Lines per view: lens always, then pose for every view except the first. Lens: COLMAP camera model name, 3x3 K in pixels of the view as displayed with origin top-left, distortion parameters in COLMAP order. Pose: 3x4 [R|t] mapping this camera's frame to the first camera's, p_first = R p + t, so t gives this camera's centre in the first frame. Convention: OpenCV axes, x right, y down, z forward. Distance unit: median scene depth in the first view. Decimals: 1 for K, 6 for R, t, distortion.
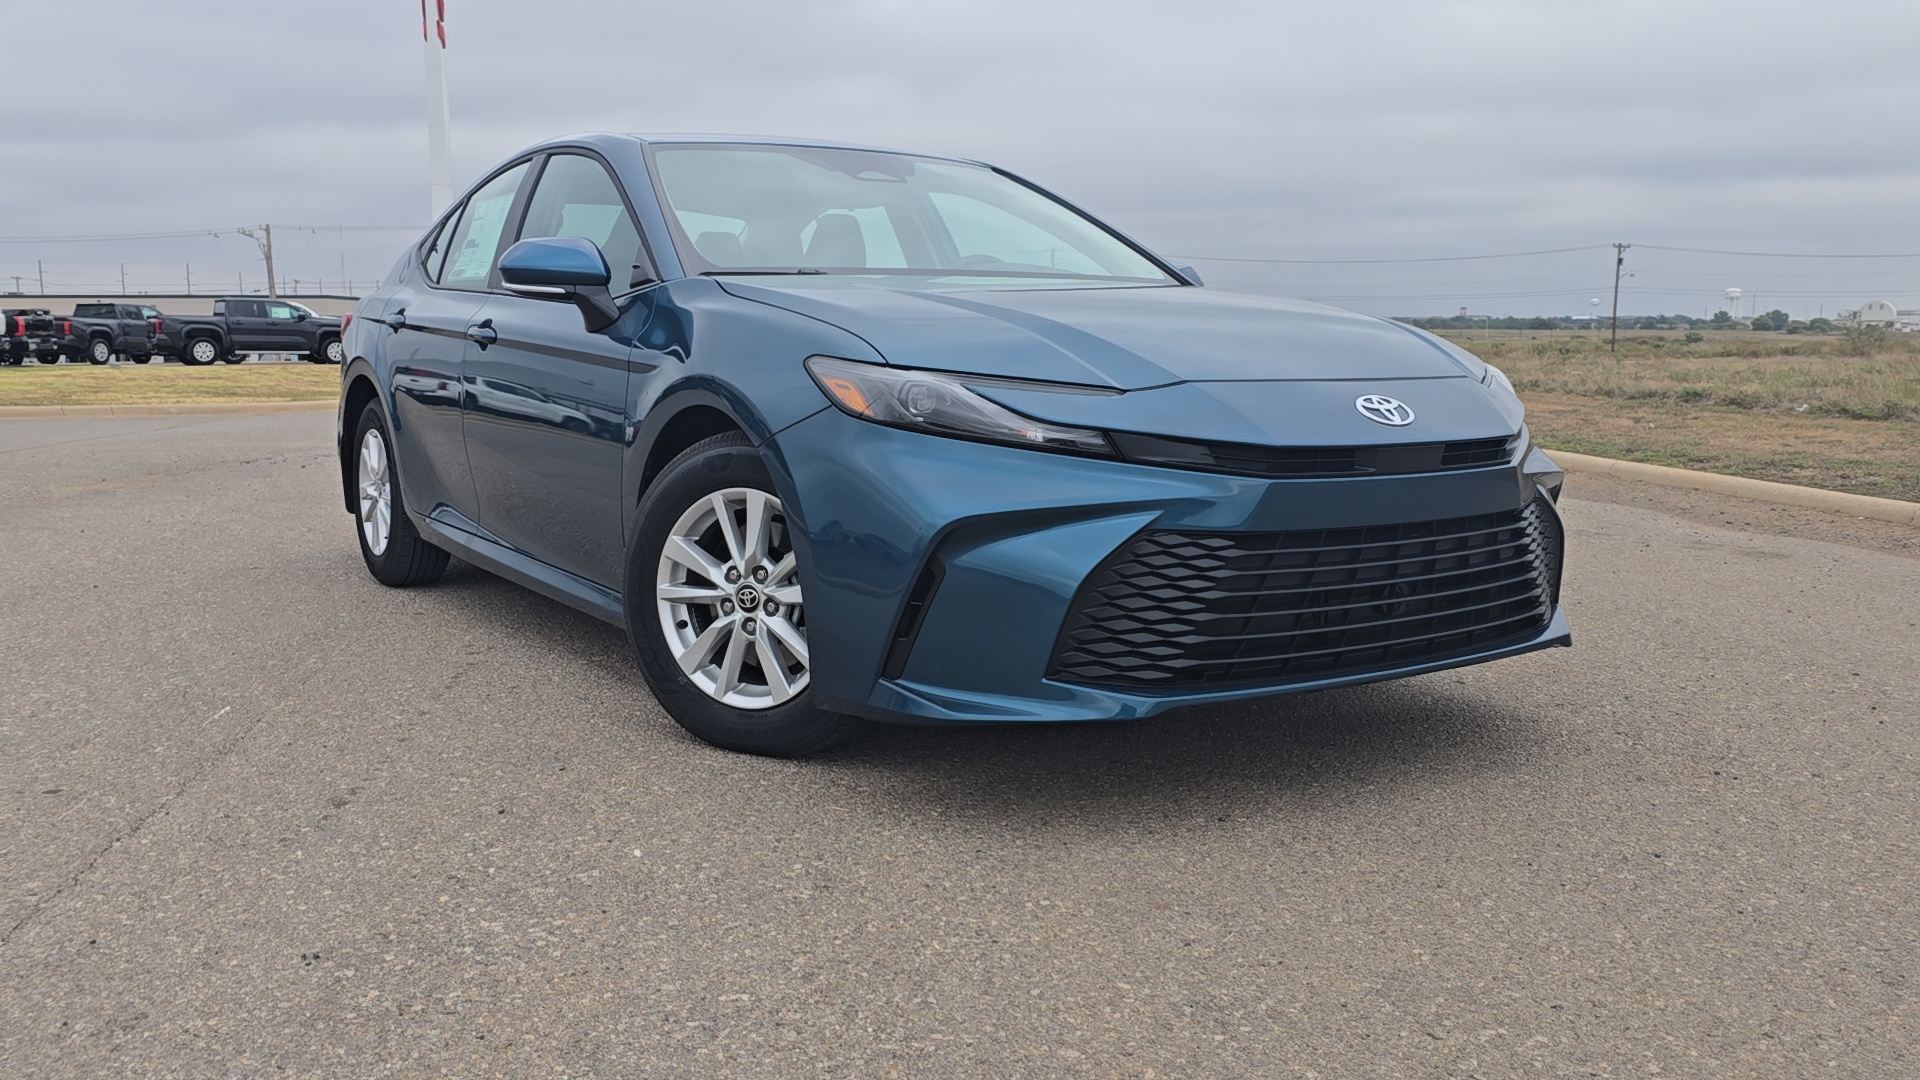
lens RADIAL K [[1596.3, 0, 966.4], [0, 1596.3, 519.7], [0, 0, 1]] dist [-0.001274, 0.007502]
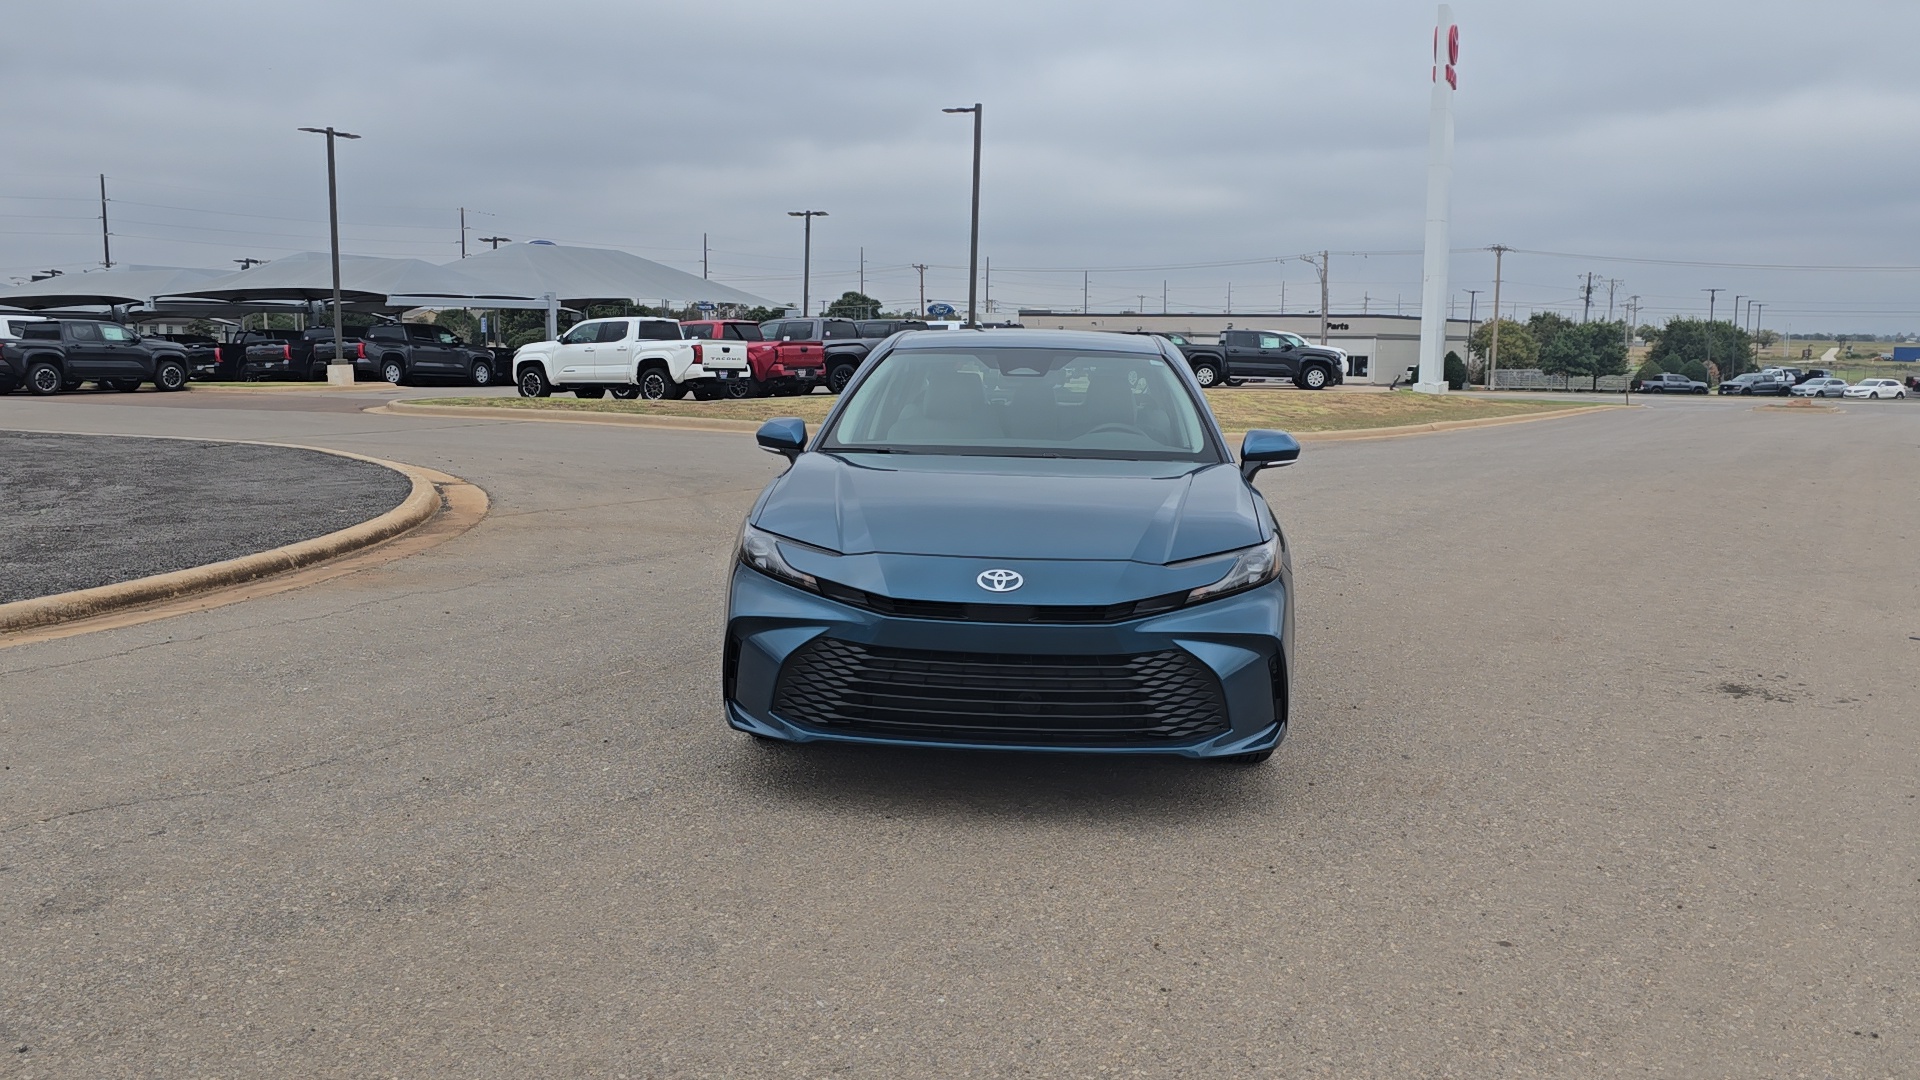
lens RADIAL K [[1596.3, 0, 957.1], [0, 1596.3, 470.3], [0, 0, 1]] dist [-0.001274, 0.007502]
pose [[0.792467, 0.061206, -0.606835, 0.678135], [-0.084255, 0.996399, -0.009532, -0.090818], [0.604067, 0.058683, 0.794770, -0.165328]]
